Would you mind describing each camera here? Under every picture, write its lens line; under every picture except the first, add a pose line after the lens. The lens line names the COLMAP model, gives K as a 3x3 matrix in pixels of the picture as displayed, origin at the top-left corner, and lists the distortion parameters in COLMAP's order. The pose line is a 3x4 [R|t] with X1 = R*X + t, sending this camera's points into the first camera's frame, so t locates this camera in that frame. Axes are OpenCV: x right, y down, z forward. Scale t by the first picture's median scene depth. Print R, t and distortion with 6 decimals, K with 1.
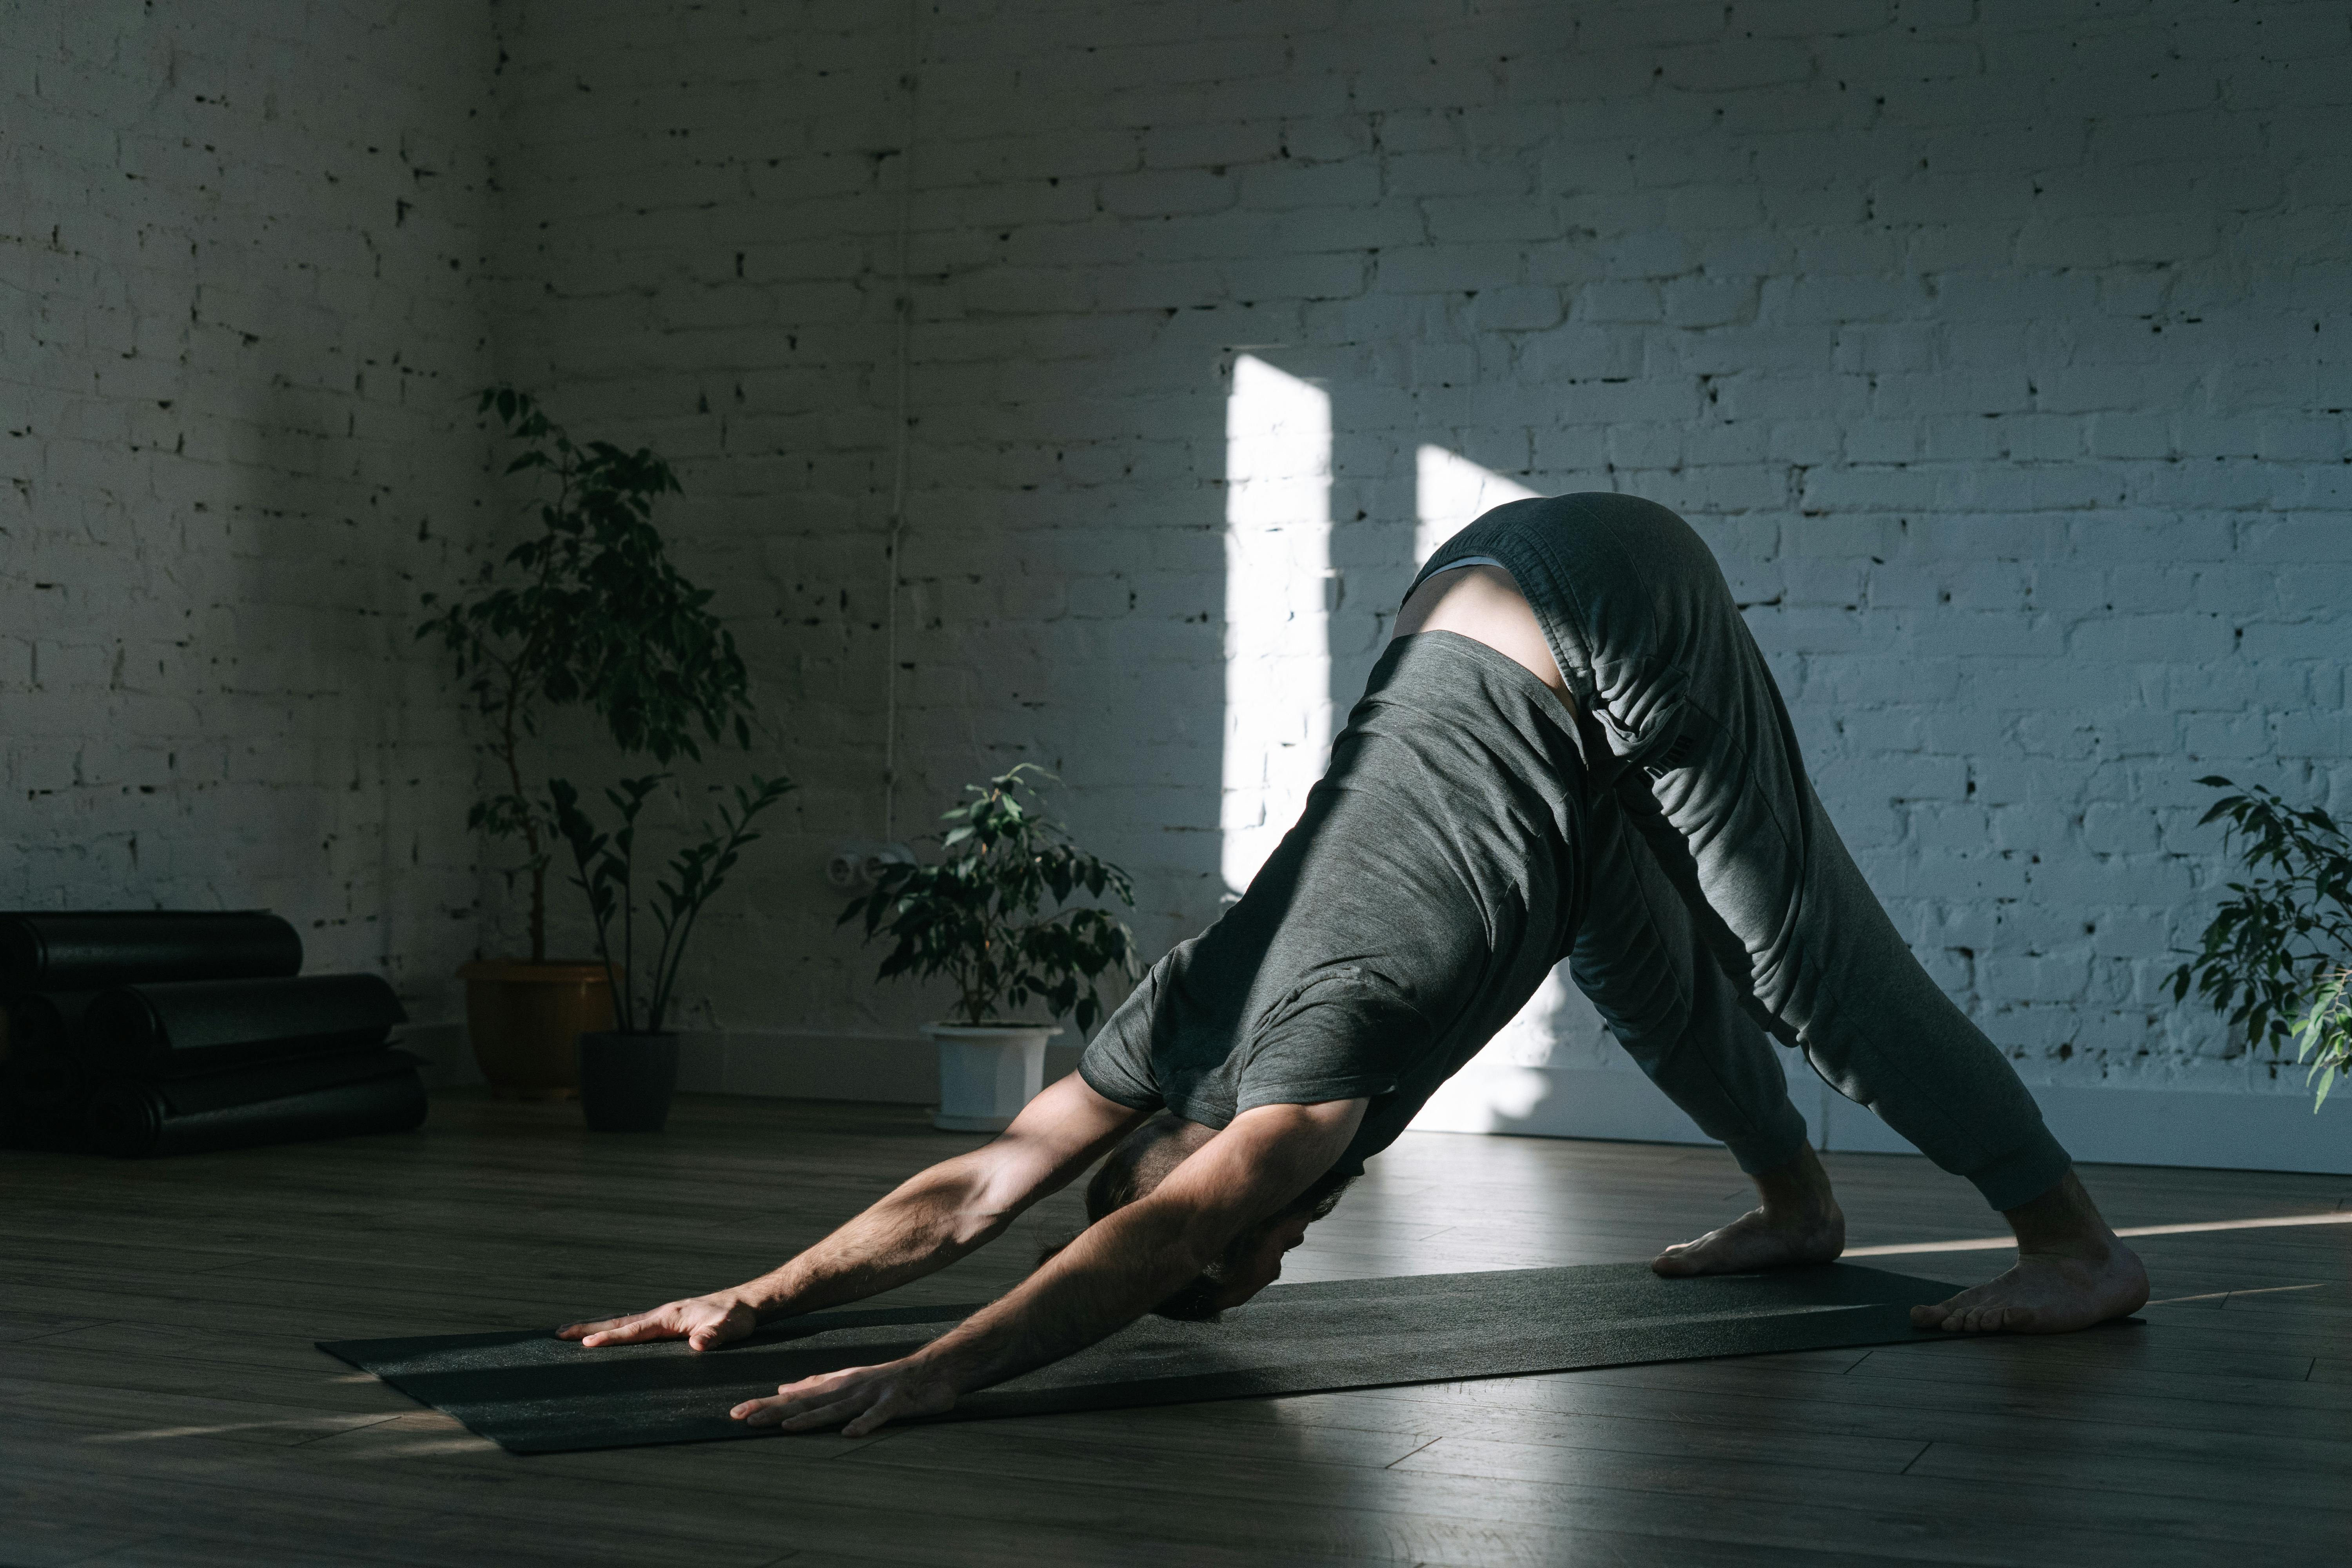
lens RADIAL K [[3503.0, 0, 1176.0], [0, 3503.0, 784.0], [0, 0, 1]] dist [-0.005230, -0.063155]
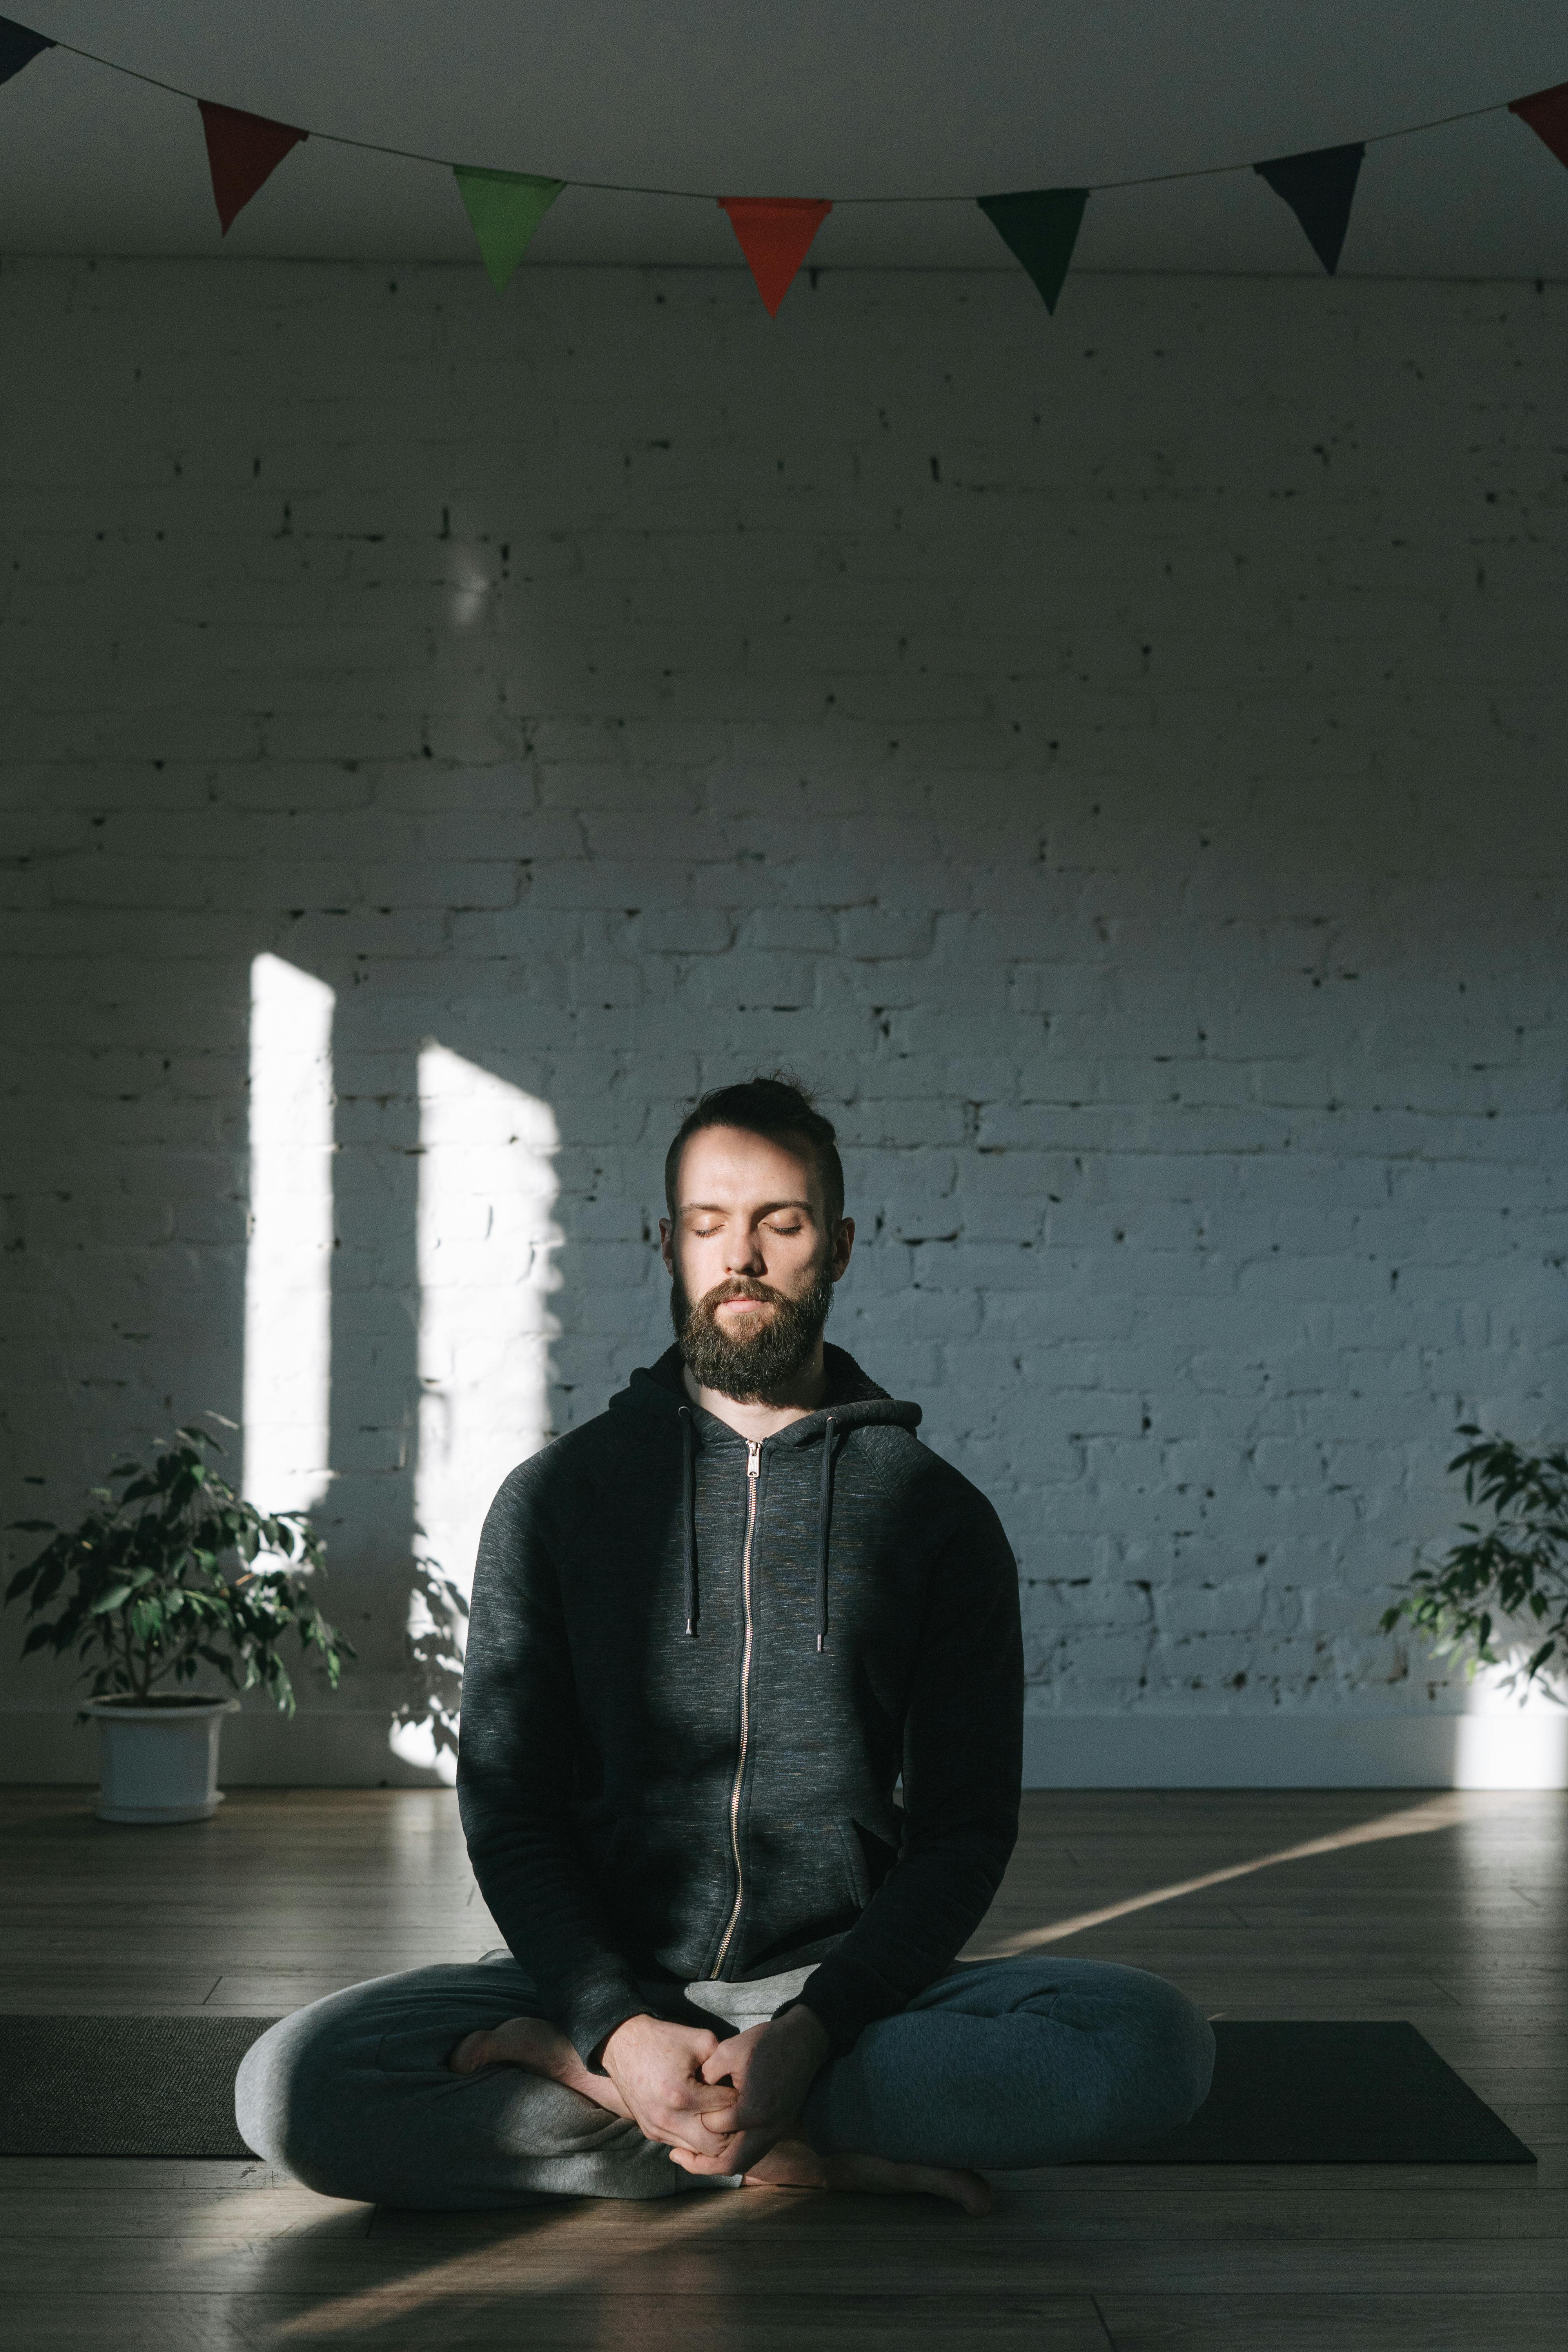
lens RADIAL K [[3503.0, 0, 784.0], [0, 3503.0, 1176.0], [0, 0, 1]] dist [-0.005230, -0.063155]
pose [[0.914103, 0.009280, 0.405376, -0.280761], [0.001755, 0.999638, -0.026841, -0.043339], [-0.405478, 0.025247, 0.913756, 0.107932]]
